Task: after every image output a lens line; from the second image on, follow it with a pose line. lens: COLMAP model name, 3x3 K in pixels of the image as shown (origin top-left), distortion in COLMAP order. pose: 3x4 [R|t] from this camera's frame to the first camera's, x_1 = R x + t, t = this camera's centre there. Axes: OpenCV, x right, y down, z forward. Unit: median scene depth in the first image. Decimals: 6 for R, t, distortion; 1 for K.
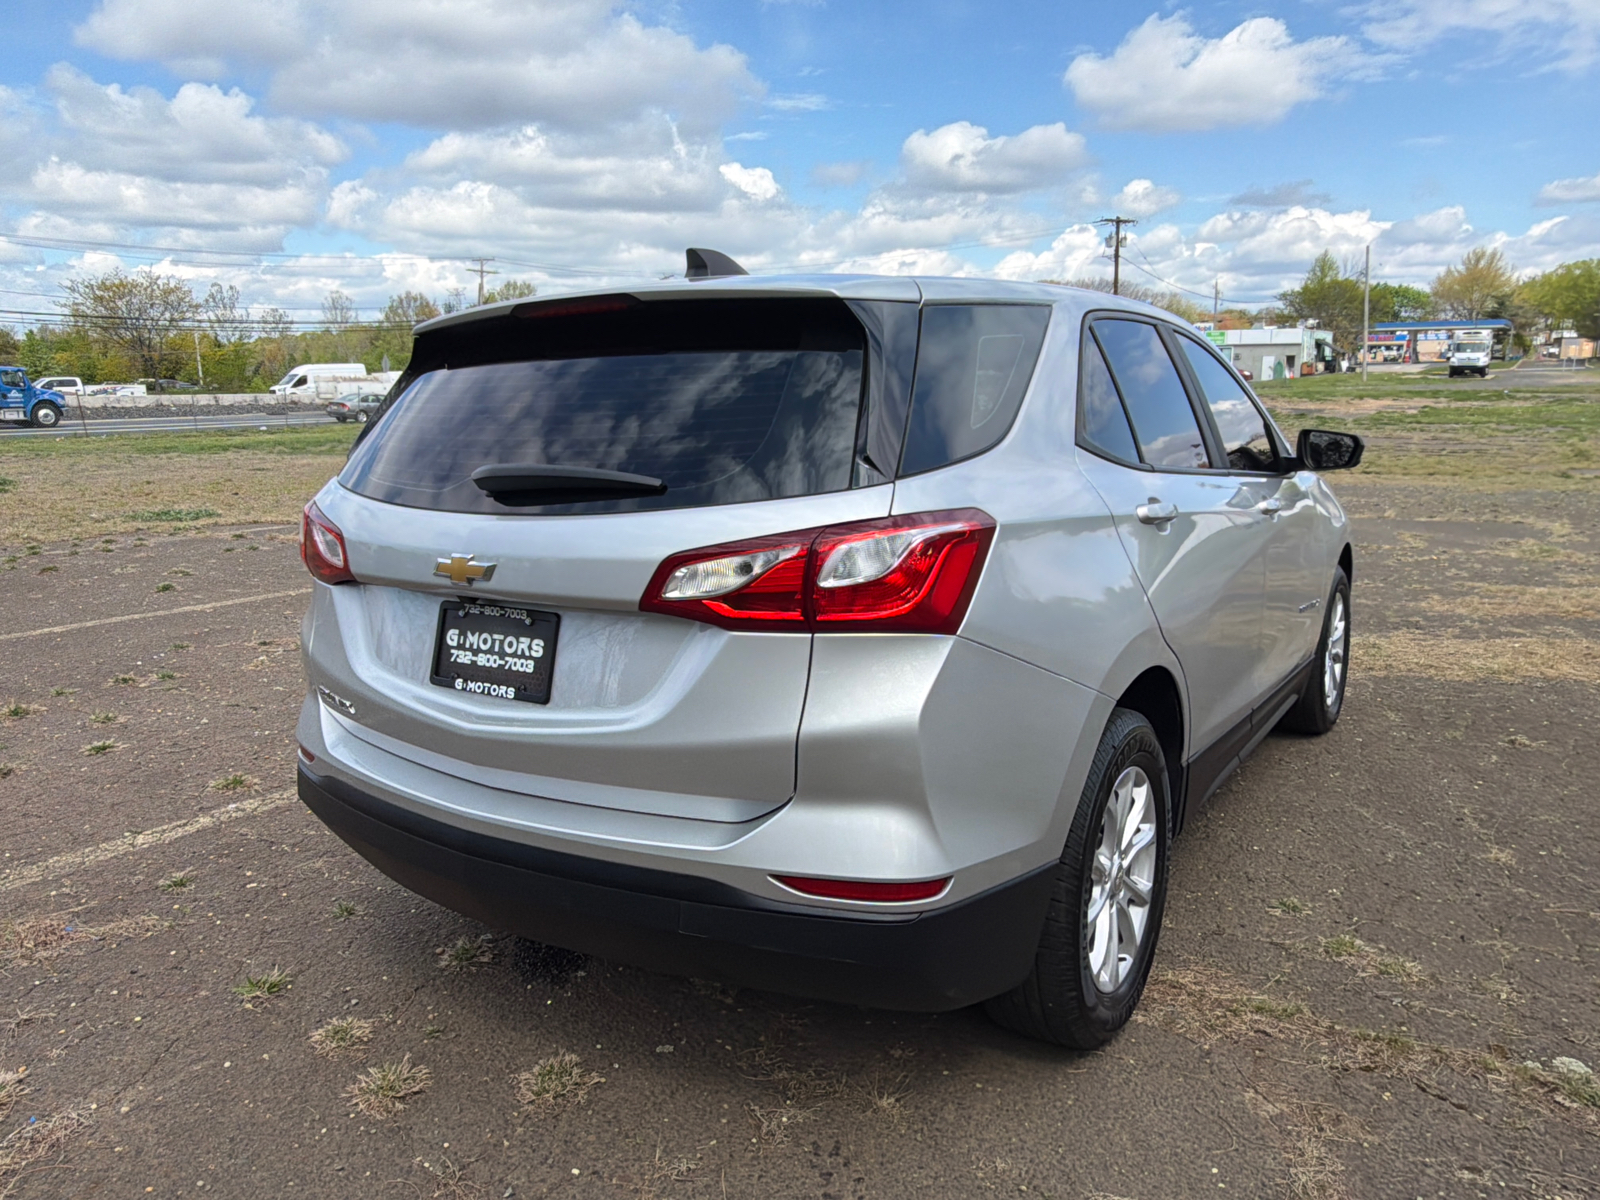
lens RADIAL K [[1135.6, 0, 800.0], [0, 1135.6, 600.0], [0, 0, 1]] dist [-0.000688, 0.004132]
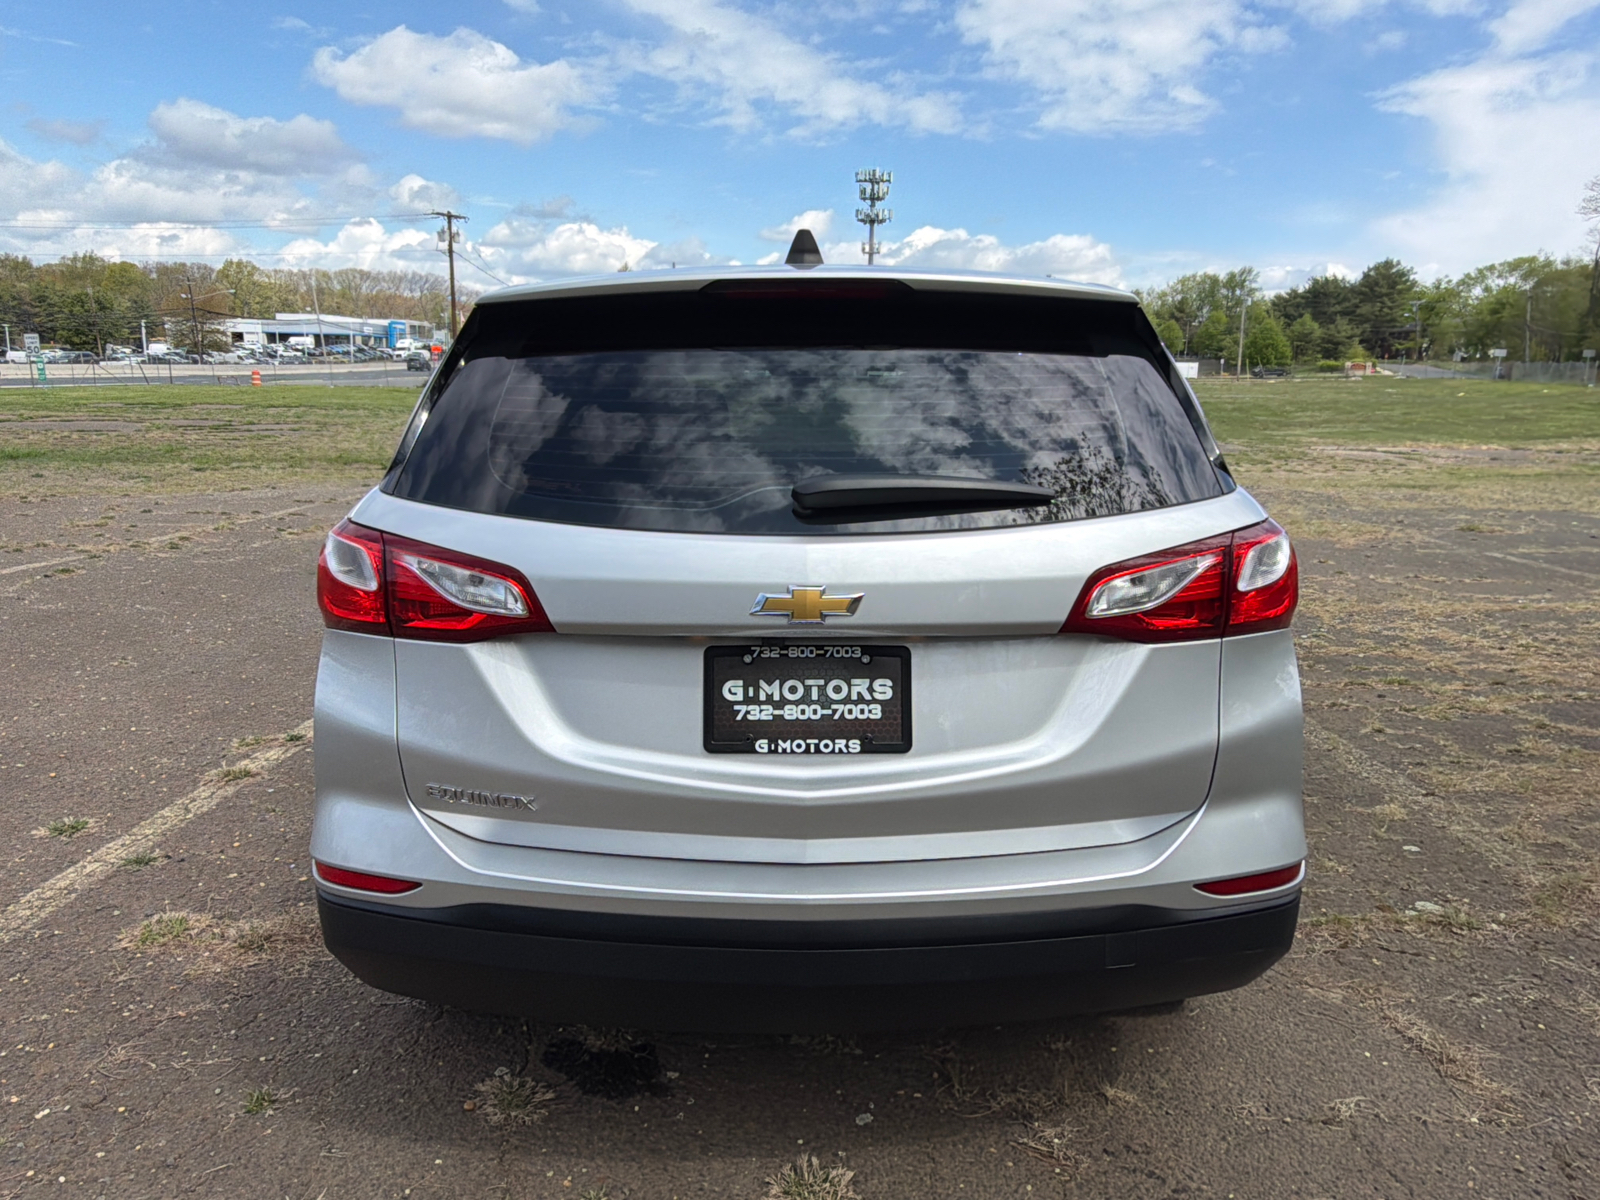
lens RADIAL K [[1135.6, 0, 800.0], [0, 1135.6, 600.0], [0, 0, 1]] dist [-0.000688, 0.004132]
pose [[0.831668, -0.075361, 0.550136, -0.728008], [0.073927, 0.996955, 0.024810, -0.049067], [-0.550331, 0.020036, 0.834706, 0.309608]]
